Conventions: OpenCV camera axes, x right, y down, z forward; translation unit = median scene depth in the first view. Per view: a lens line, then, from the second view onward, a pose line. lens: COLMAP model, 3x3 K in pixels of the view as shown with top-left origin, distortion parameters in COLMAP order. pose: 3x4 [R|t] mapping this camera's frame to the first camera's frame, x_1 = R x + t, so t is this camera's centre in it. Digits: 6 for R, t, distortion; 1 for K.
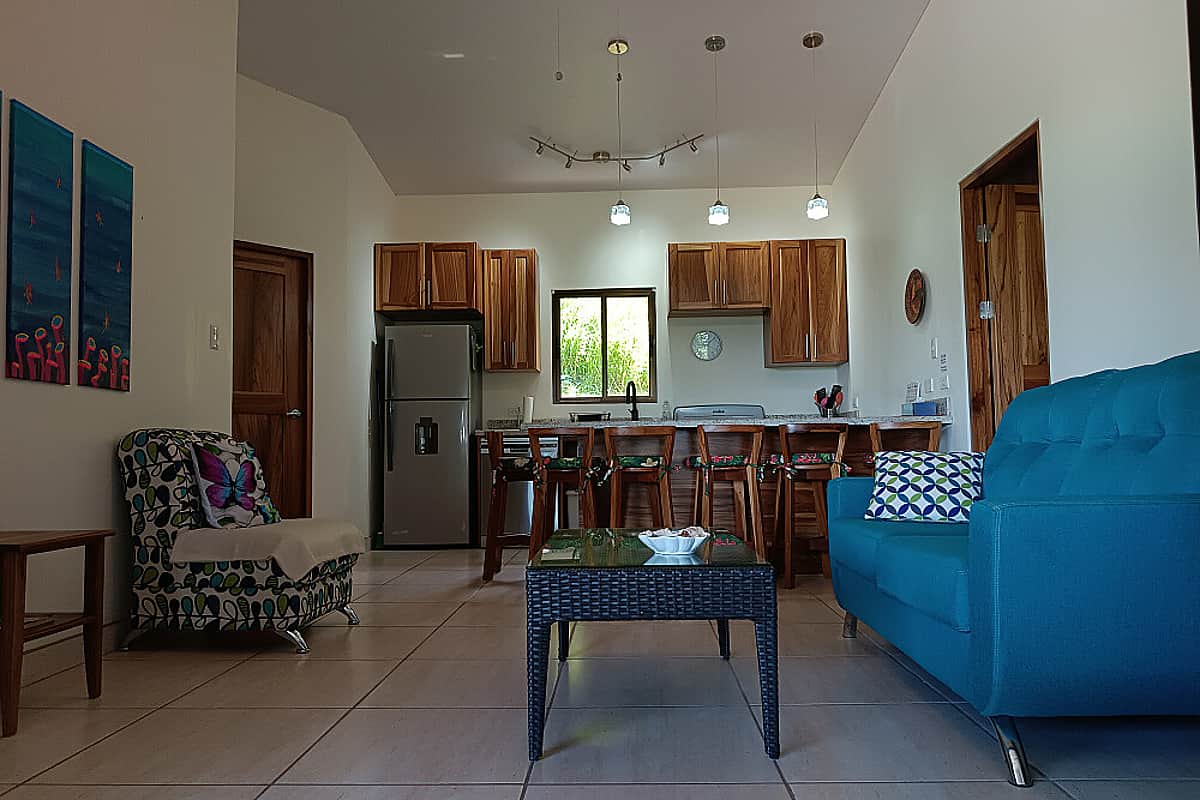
lens RADIAL K [[856.2, 0, 600.0], [0, 856.2, 400.0], [0, 0, 1]] dist [0.037414, 0.000411]
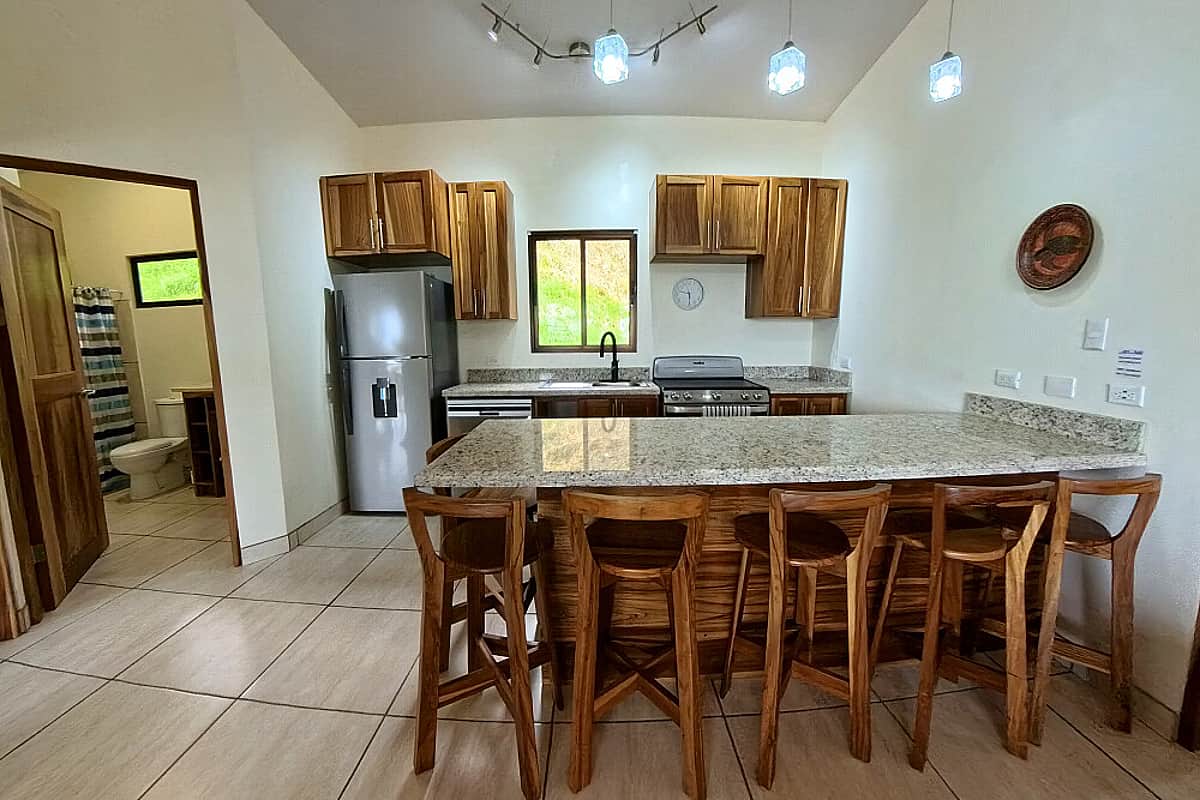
lens RADIAL K [[476.1, 0, 607.4], [0, 476.1, 400.8], [0, 0, 1]] dist [-0.047696, 0.000194]
pose [[0.999318, 0.002320, 0.036857, 0.013111], [-0.009492, 0.980630, 0.195640, -0.051171], [-0.035689, -0.195856, 0.979983, 0.478327]]
